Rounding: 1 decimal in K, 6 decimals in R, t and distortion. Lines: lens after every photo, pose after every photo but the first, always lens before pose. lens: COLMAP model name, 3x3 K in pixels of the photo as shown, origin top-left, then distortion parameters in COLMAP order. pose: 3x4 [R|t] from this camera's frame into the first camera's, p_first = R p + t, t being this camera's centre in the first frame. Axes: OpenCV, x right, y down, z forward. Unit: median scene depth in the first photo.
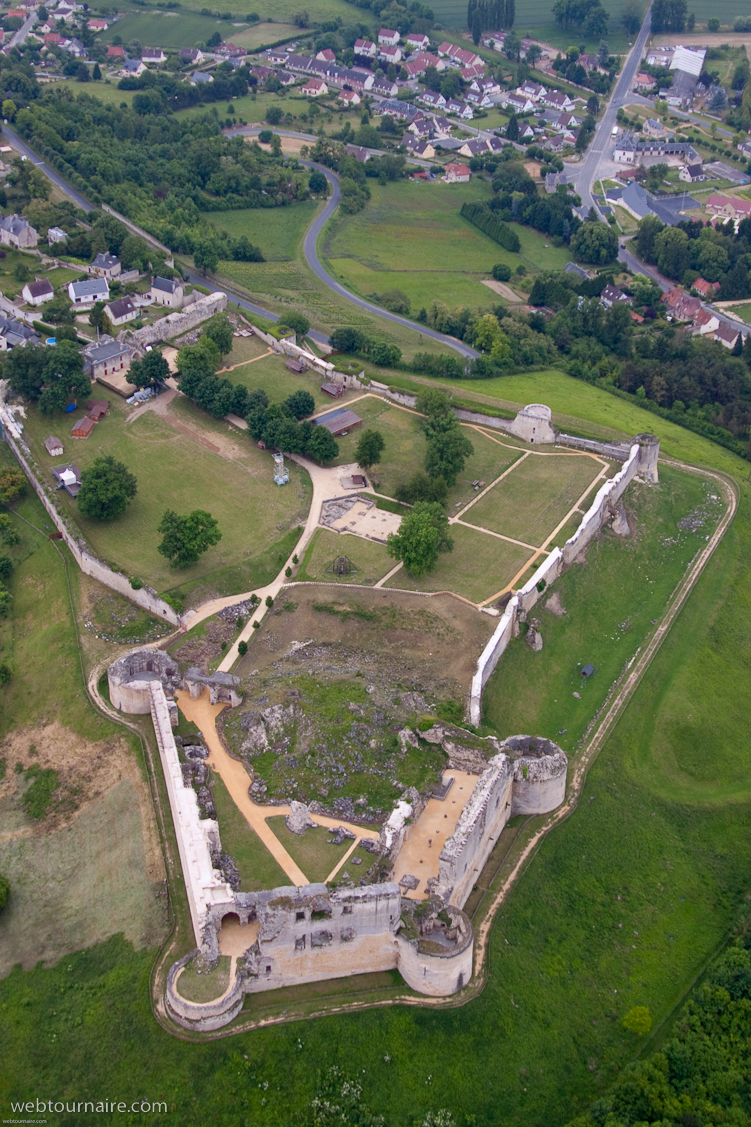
lens RADIAL K [[1691.4, 0, 379.2], [0, 1691.4, 558.9], [0, 0, 1]] dist [-0.135183, 0.000000]
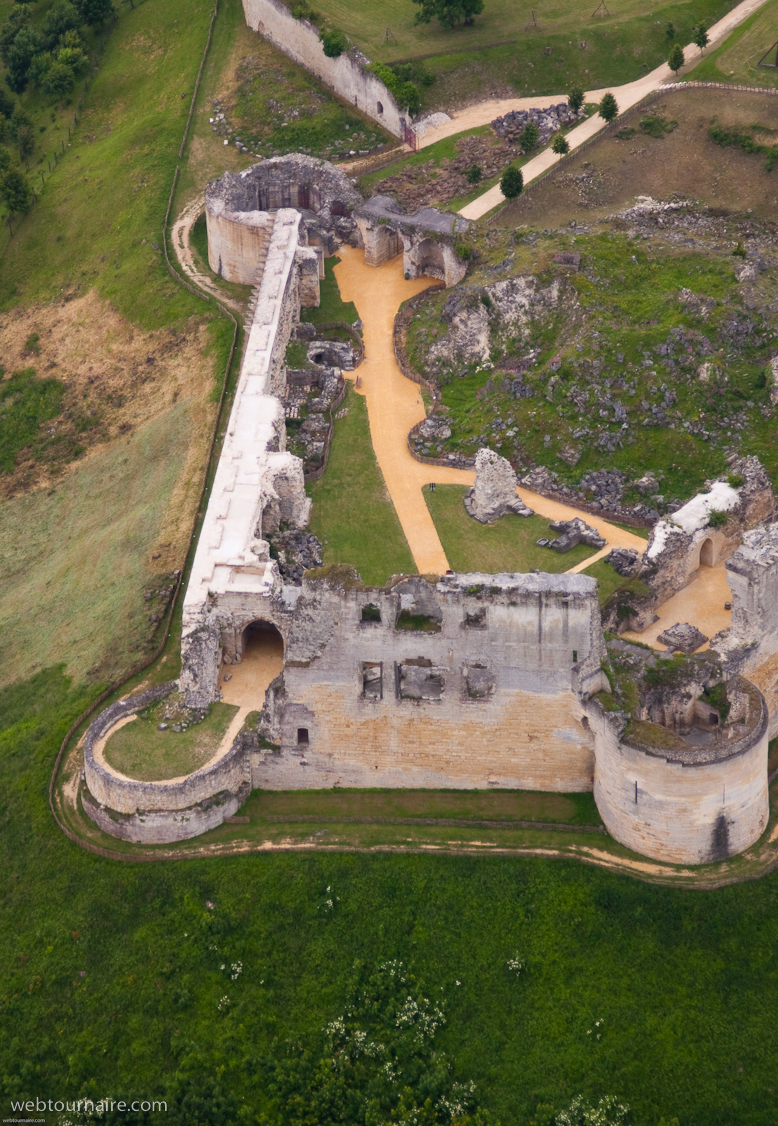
lens RADIAL K [[4043.4, 0, 377.2], [0, 4043.4, 566.4], [0, 0, 1]] dist [0.338550, 0.000000]
pose [[0.946636, 0.129912, -0.294963, 0.219955], [-0.133069, 0.991062, 0.009434, 0.150925], [0.293552, 0.030319, 0.955462, -0.036030]]
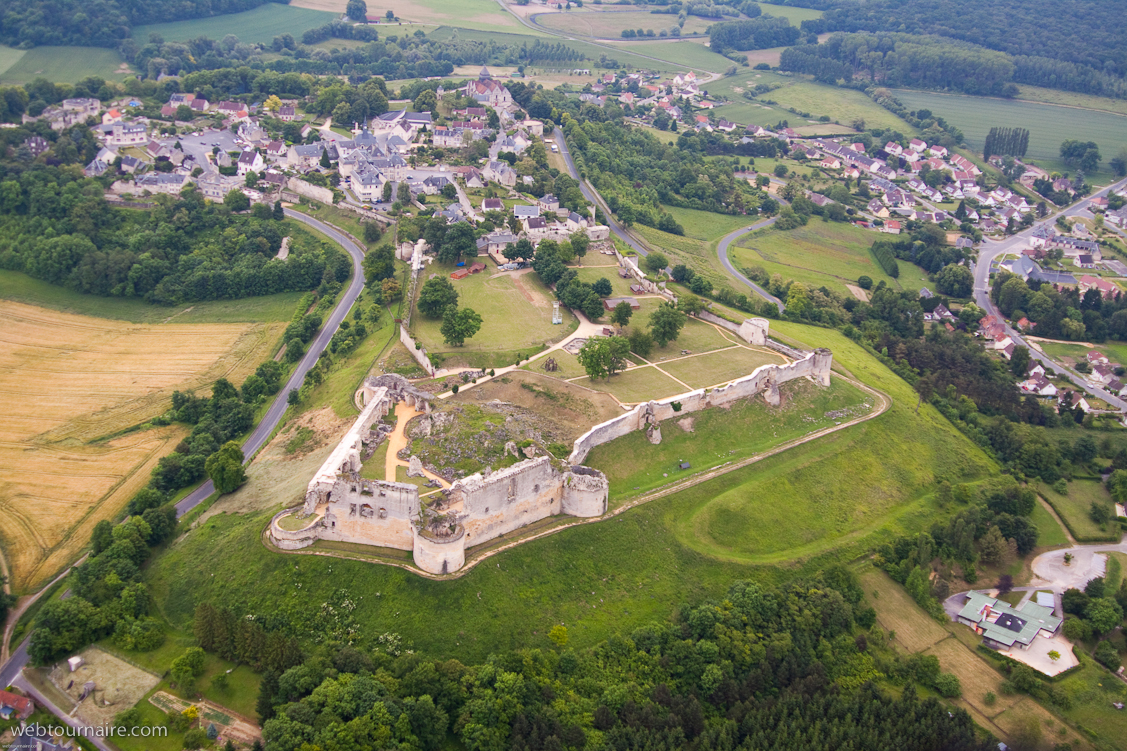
lens RADIAL K [[1442.5, 0, 553.6], [0, 1442.5, 405.9], [0, 0, 1]] dist [-0.138493, 0.000000]
pose [[0.911128, 0.203811, -0.358199, 0.467964], [-0.259309, 0.959055, -0.113897, 0.193585], [0.320319, 0.196659, 0.926672, -0.156847]]
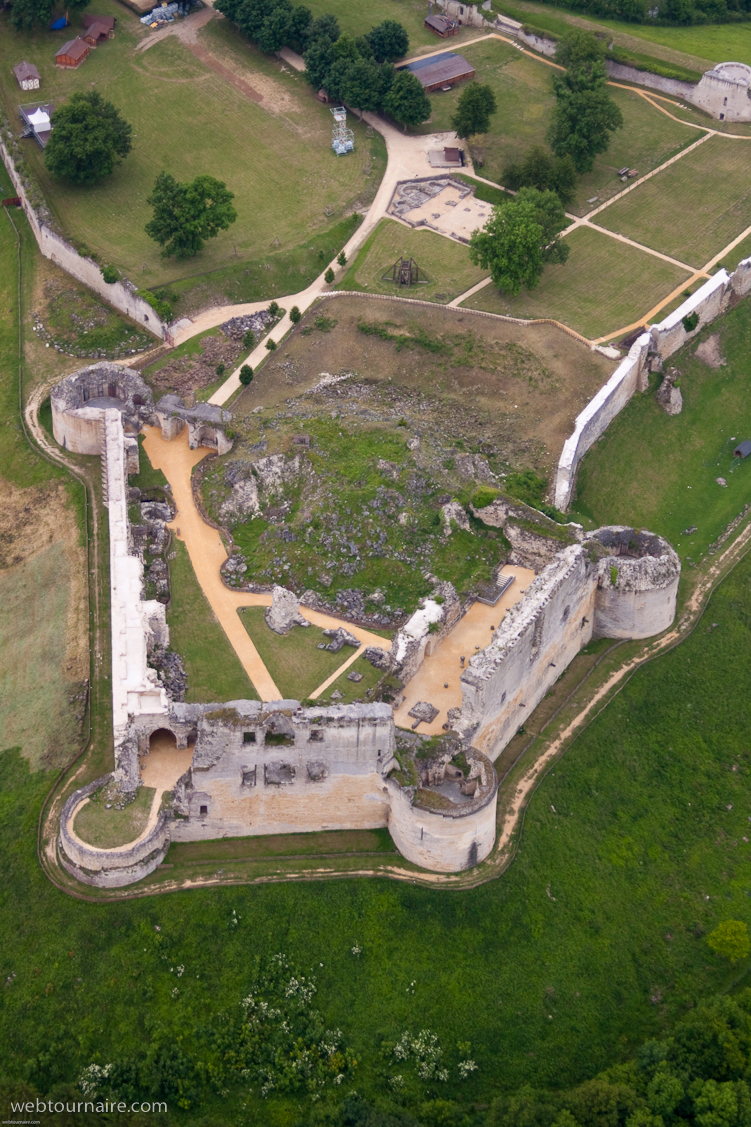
lens RADIAL K [[2434.1, 0, 379.9], [0, 2434.1, 561.6], [0, 0, 1]] dist [0.087185, 0.000000]
pose [[0.991695, 0.084533, -0.096929, 0.080966], [-0.074943, 0.992297, 0.098641, 0.026093], [0.104521, -0.090558, 0.990391, -0.006732]]
